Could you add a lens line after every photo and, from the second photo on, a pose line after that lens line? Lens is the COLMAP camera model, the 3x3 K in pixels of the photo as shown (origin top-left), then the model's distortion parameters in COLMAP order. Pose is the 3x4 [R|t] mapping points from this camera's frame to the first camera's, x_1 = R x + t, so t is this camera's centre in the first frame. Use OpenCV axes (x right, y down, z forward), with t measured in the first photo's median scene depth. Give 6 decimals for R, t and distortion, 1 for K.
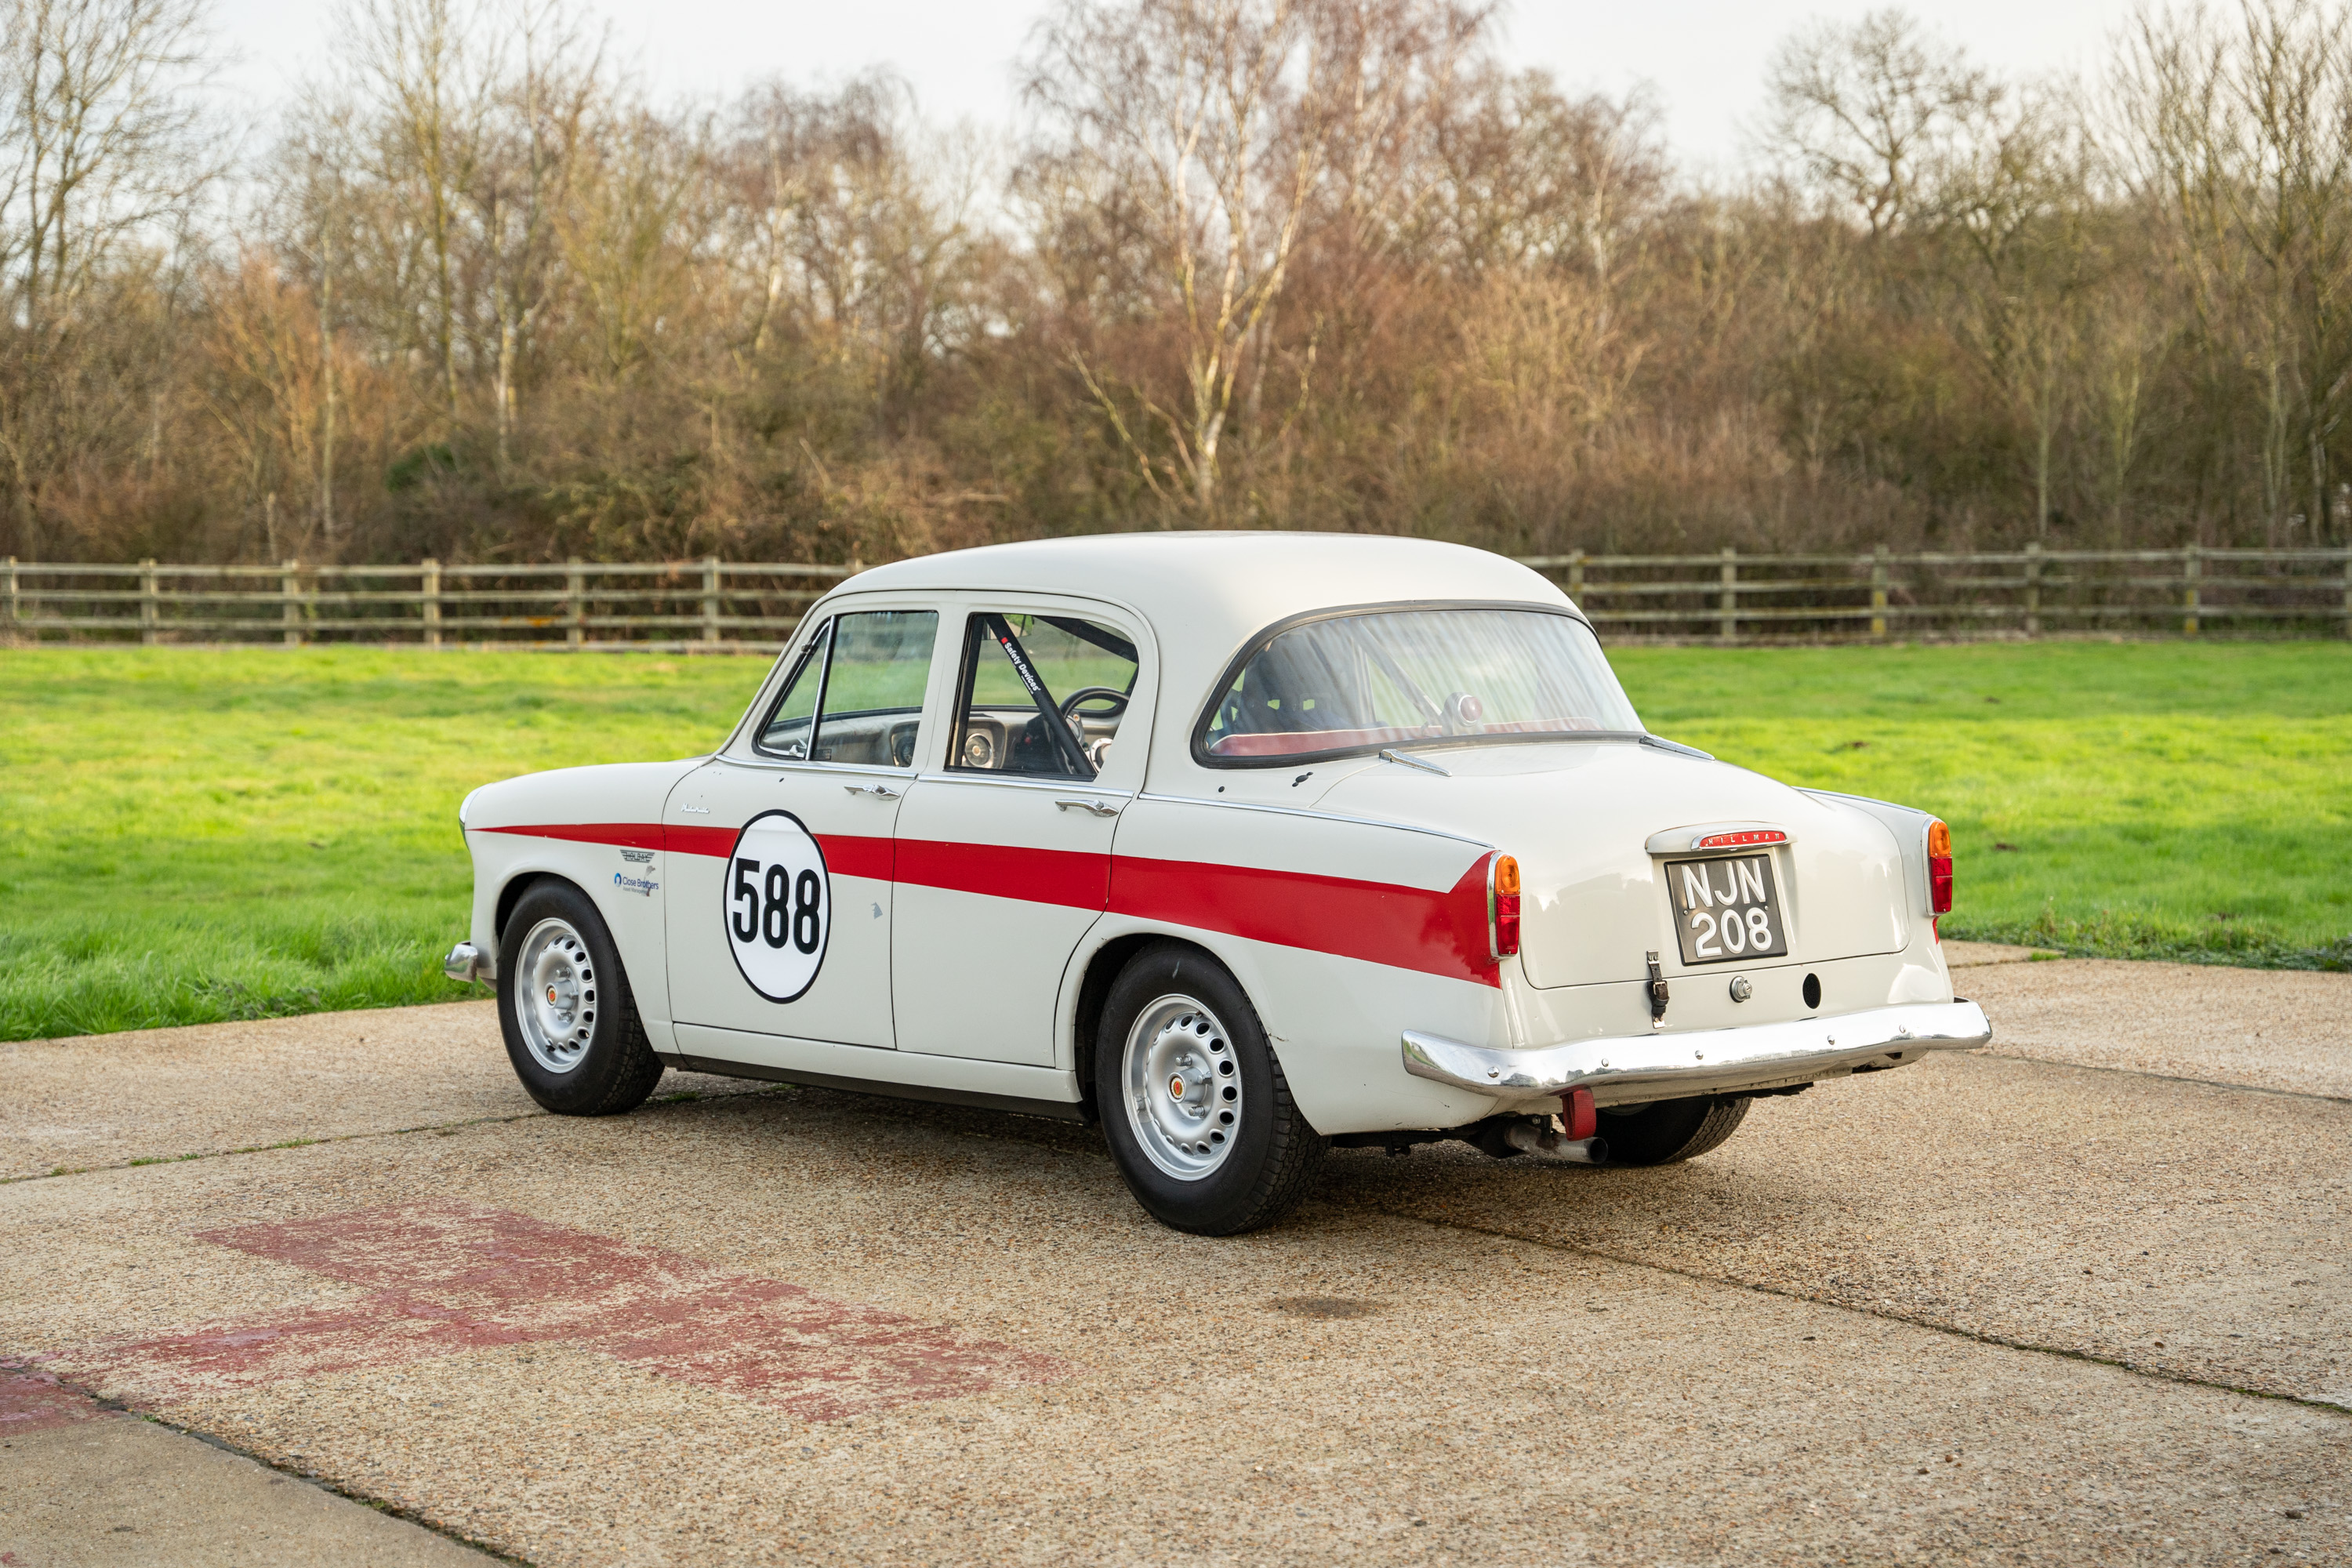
lens RADIAL K [[4178.9, 0, 1183.9], [0, 4178.9, 797.8], [0, 0, 1]] dist [0.249139, 0.000000]
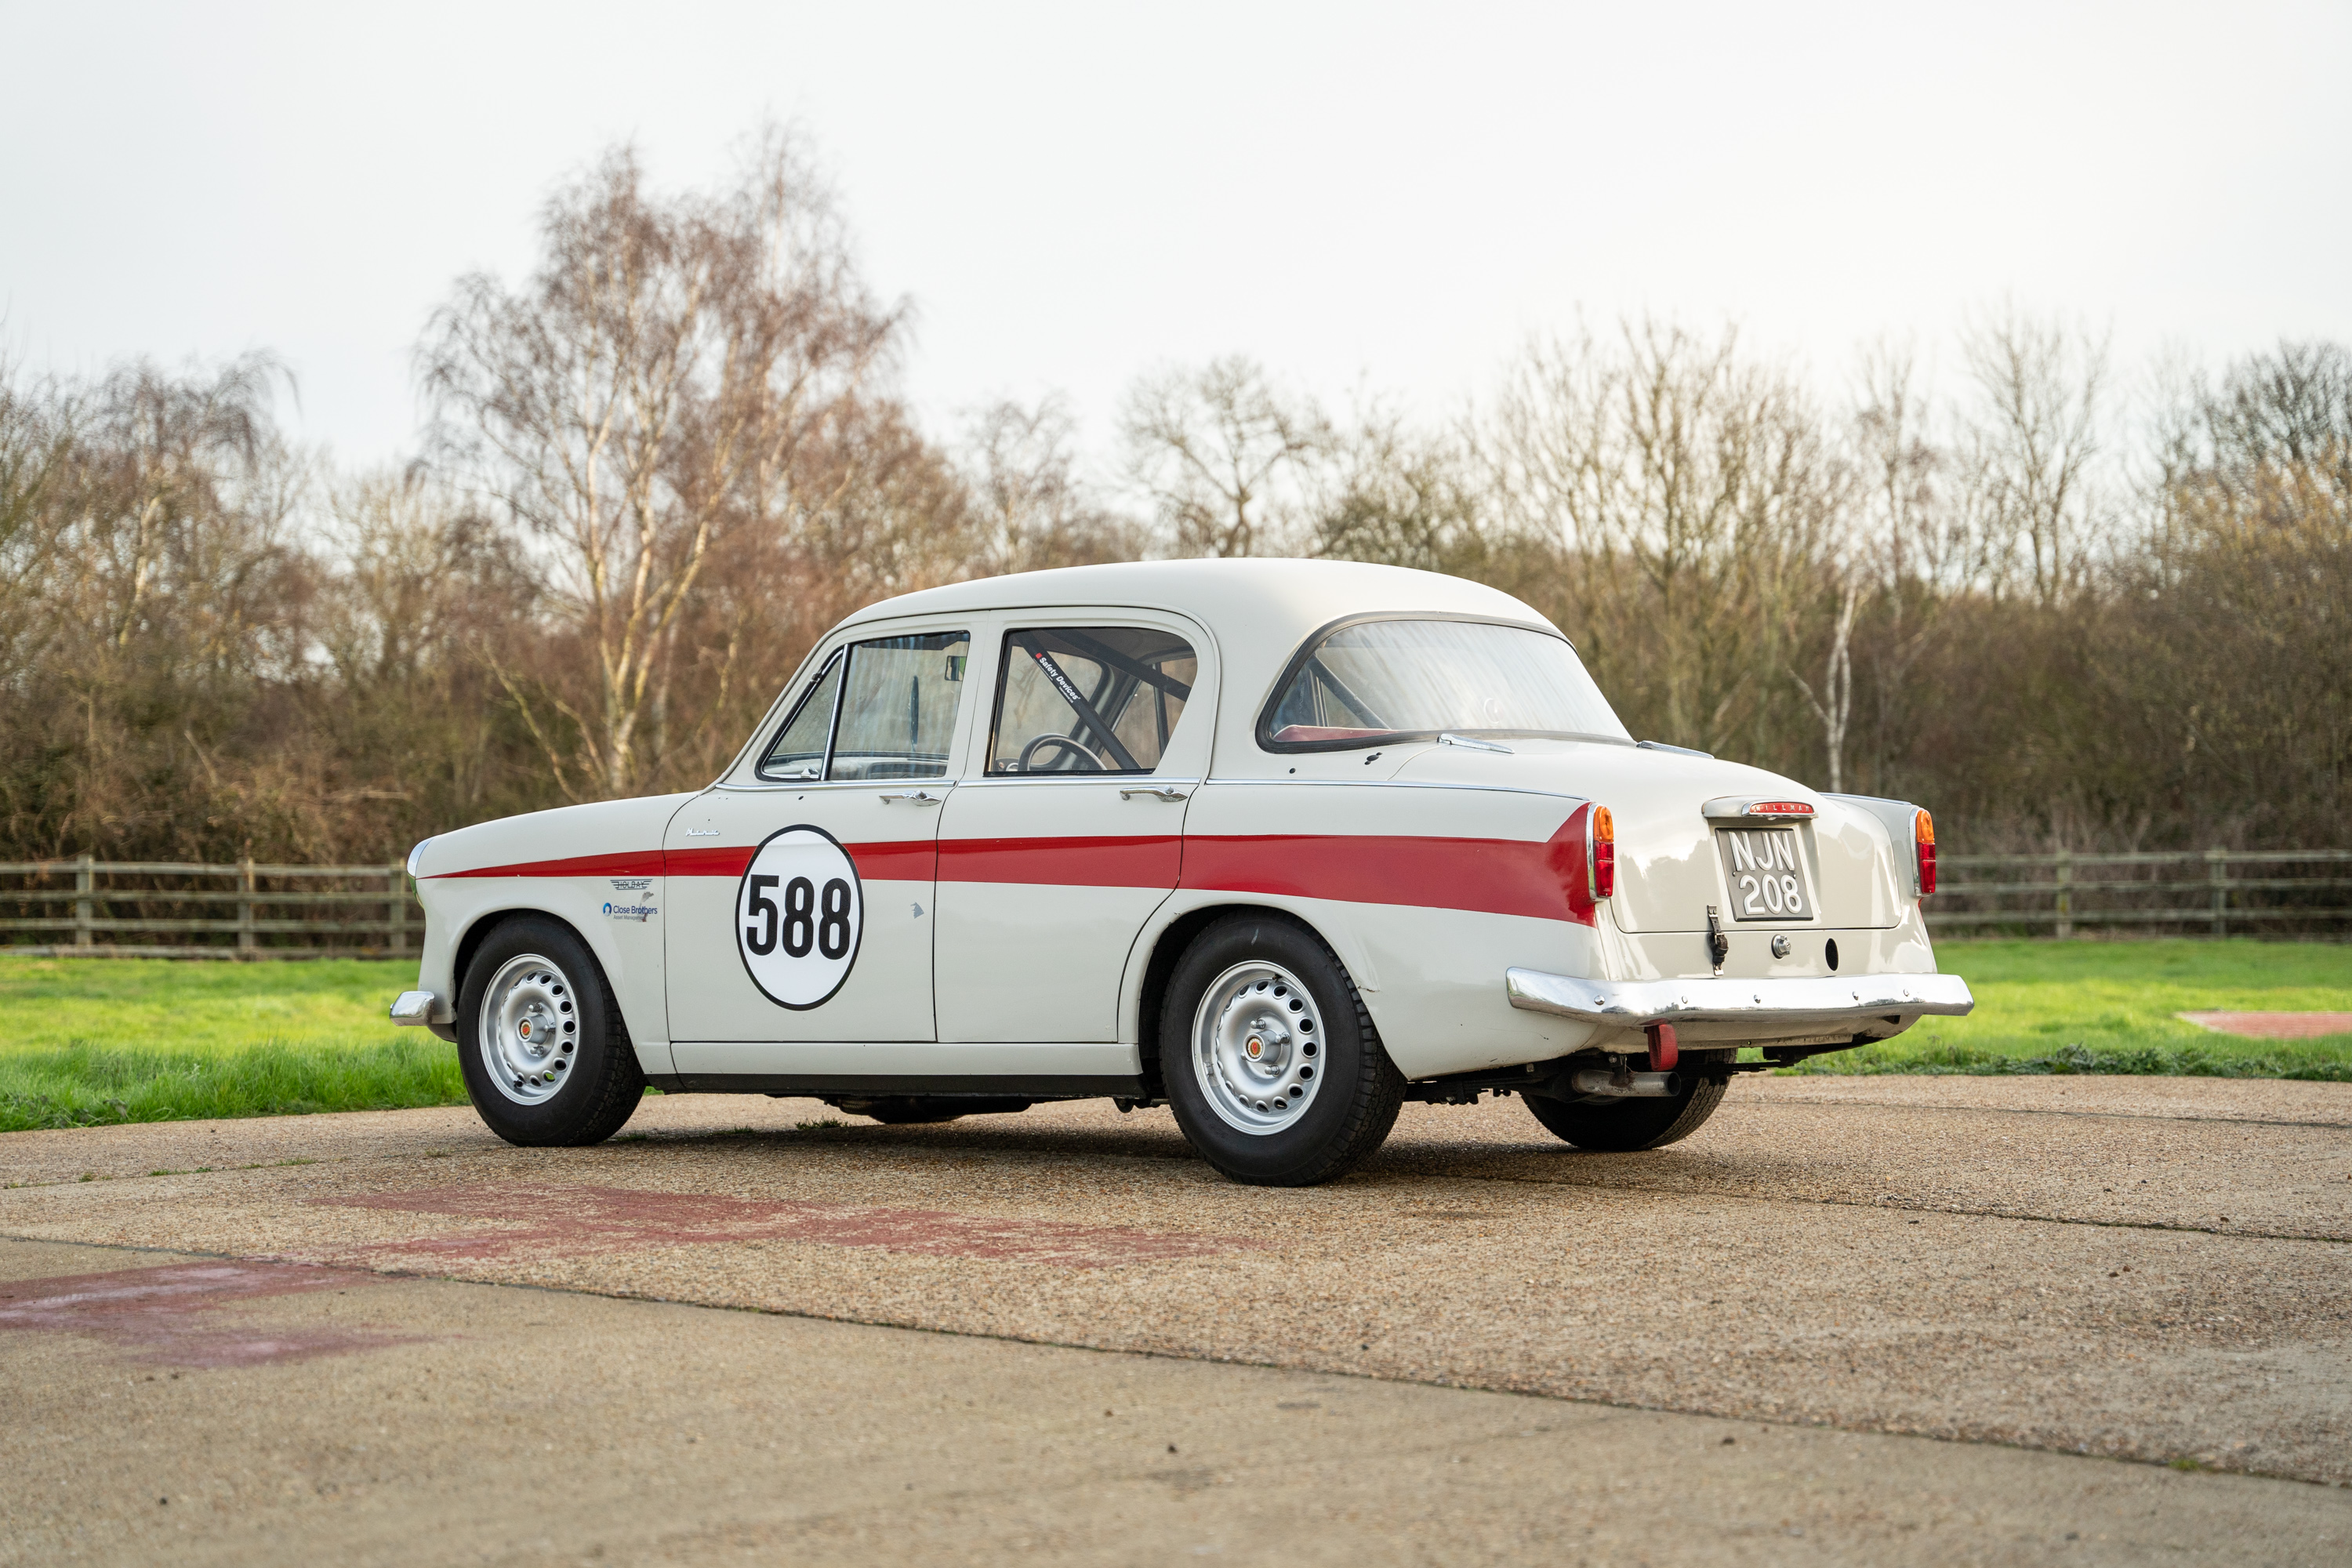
lens RADIAL K [[4366.7, 0, 1177.4], [0, 4366.7, 802.7], [0, 0, 1]] dist [0.288549, 0.000000]
pose [[0.987375, 0.006970, 0.158245, -0.169704], [0.006246, 0.996541, -0.082867, 0.084919], [-0.158276, 0.082809, 0.983916, -0.087867]]
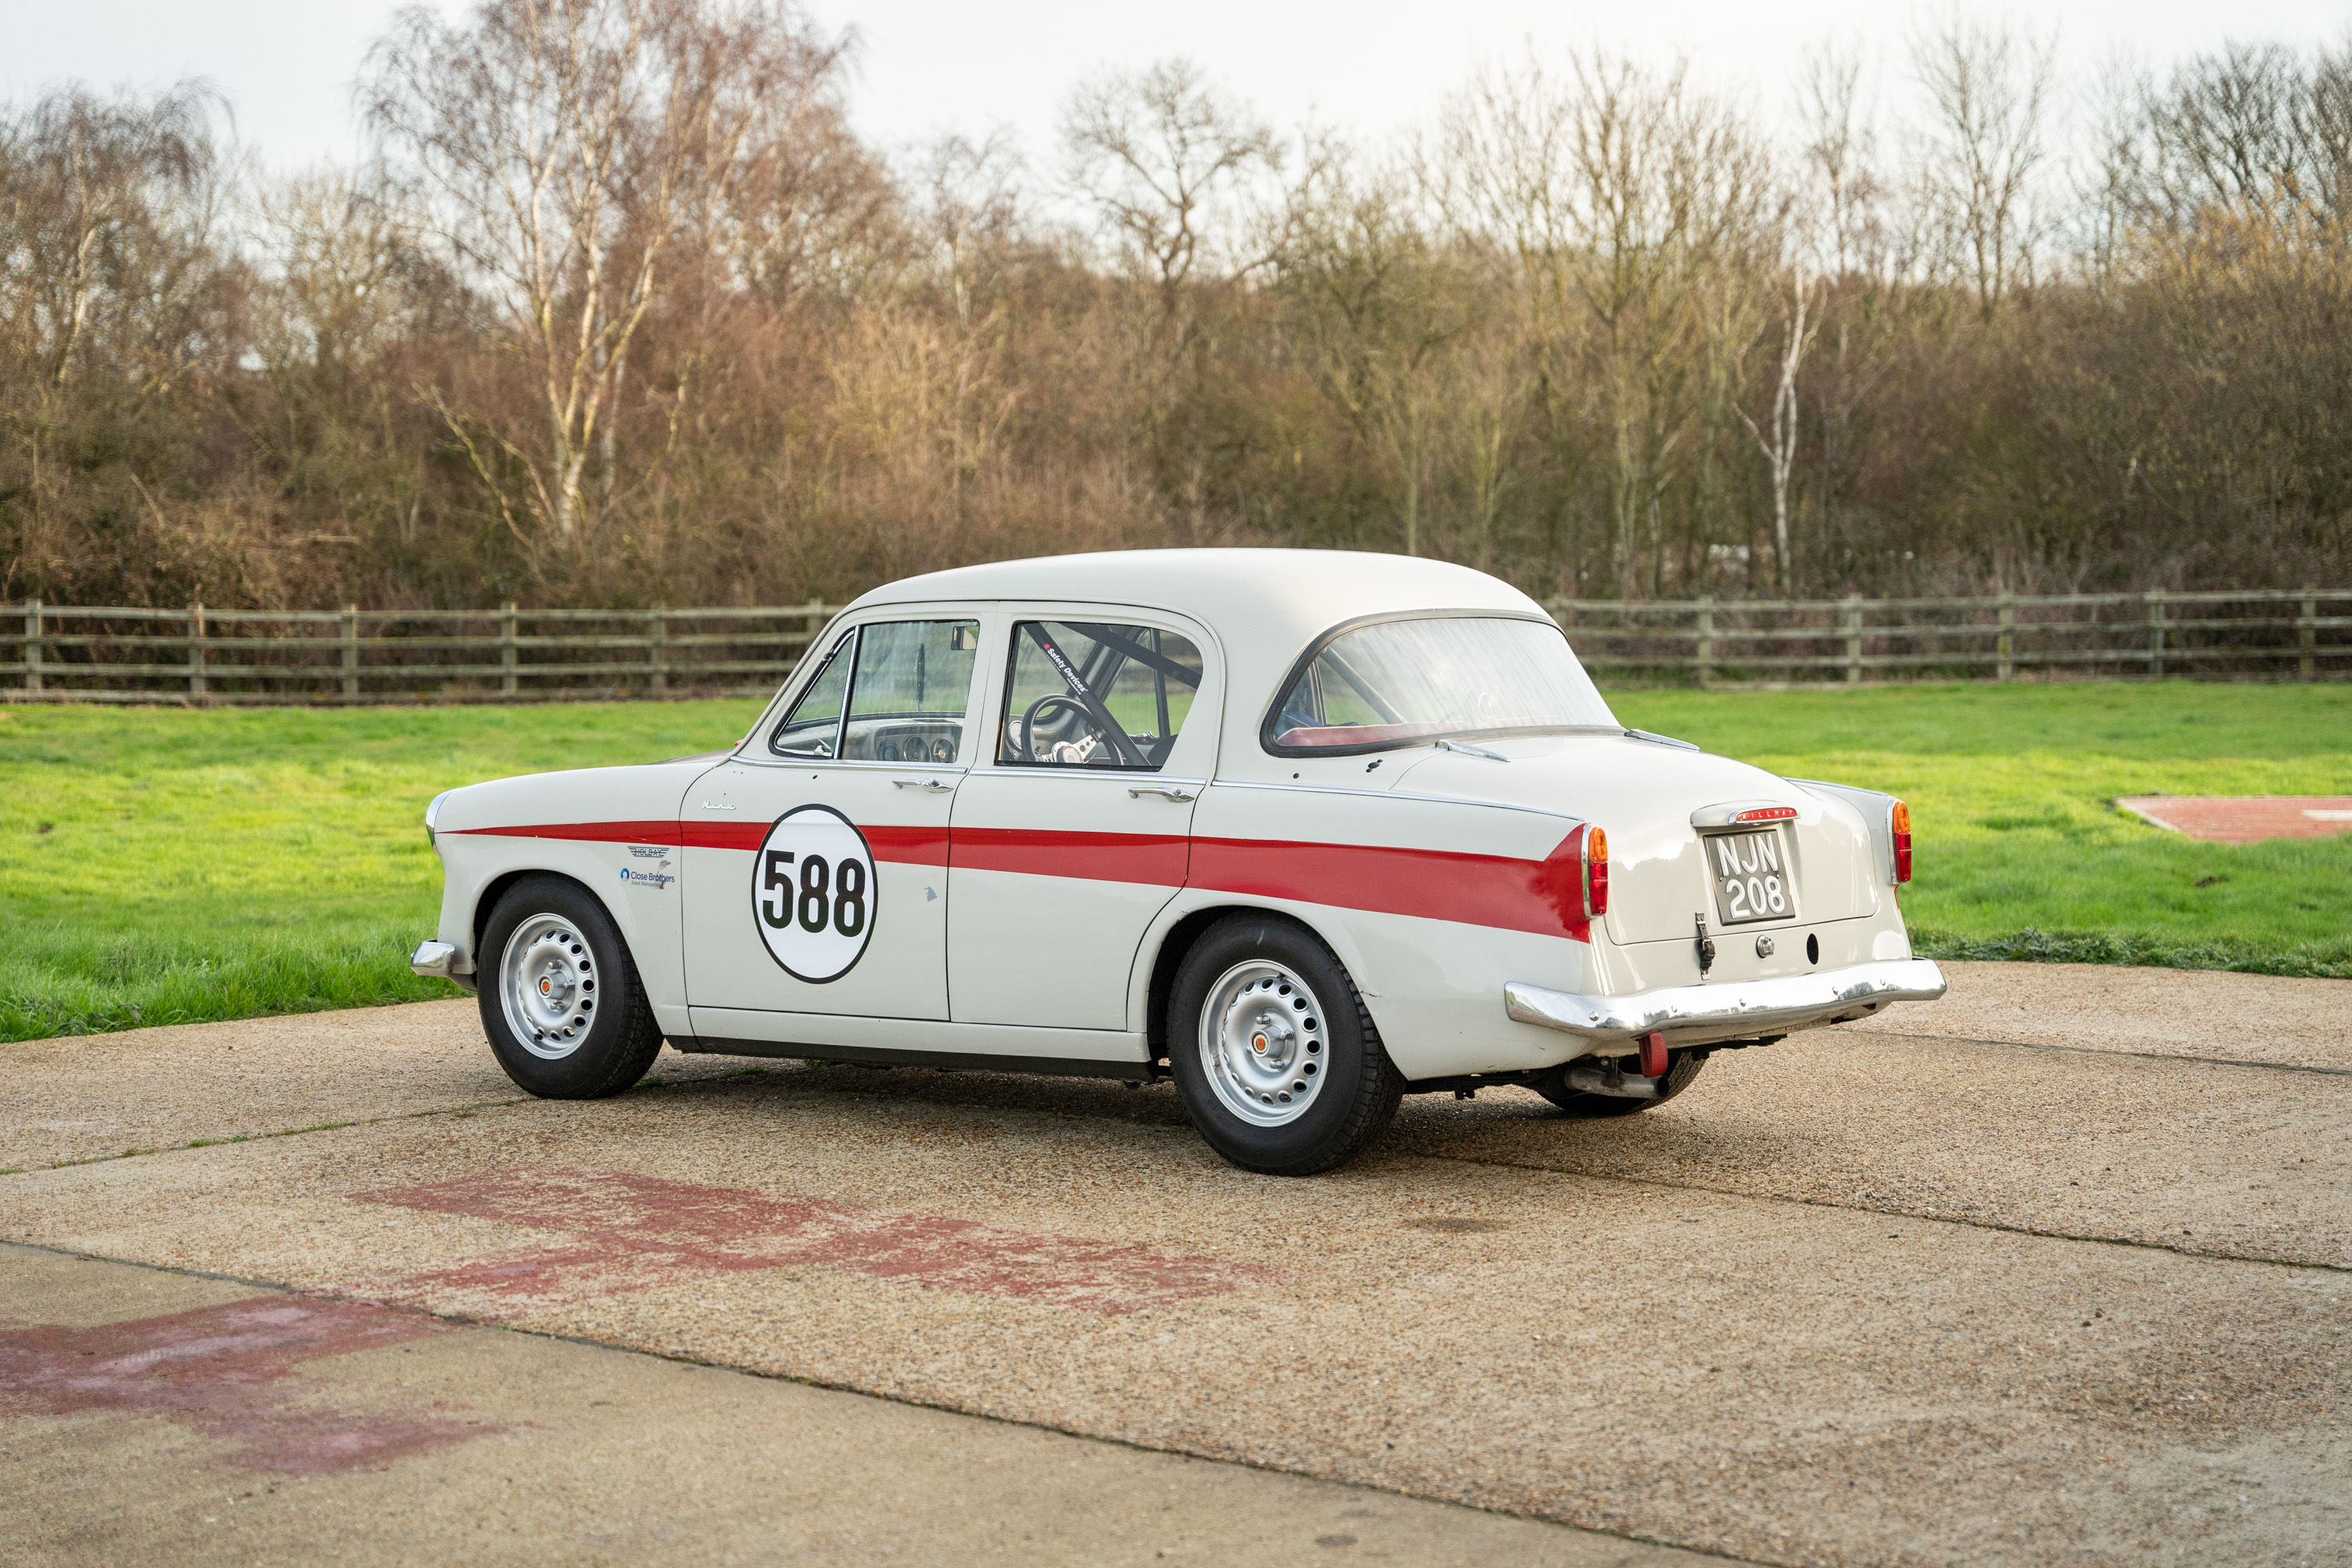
lens RADIAL K [[4366.7, 0, 1193.0], [0, 4366.7, 777.4], [0, 0, 1]] dist [0.288549, 0.000000]
pose [[0.984481, -0.004959, 0.175424, -0.190795], [0.008354, 0.999792, -0.018618, 0.017033], [-0.175295, 0.019794, 0.984317, -0.124158]]
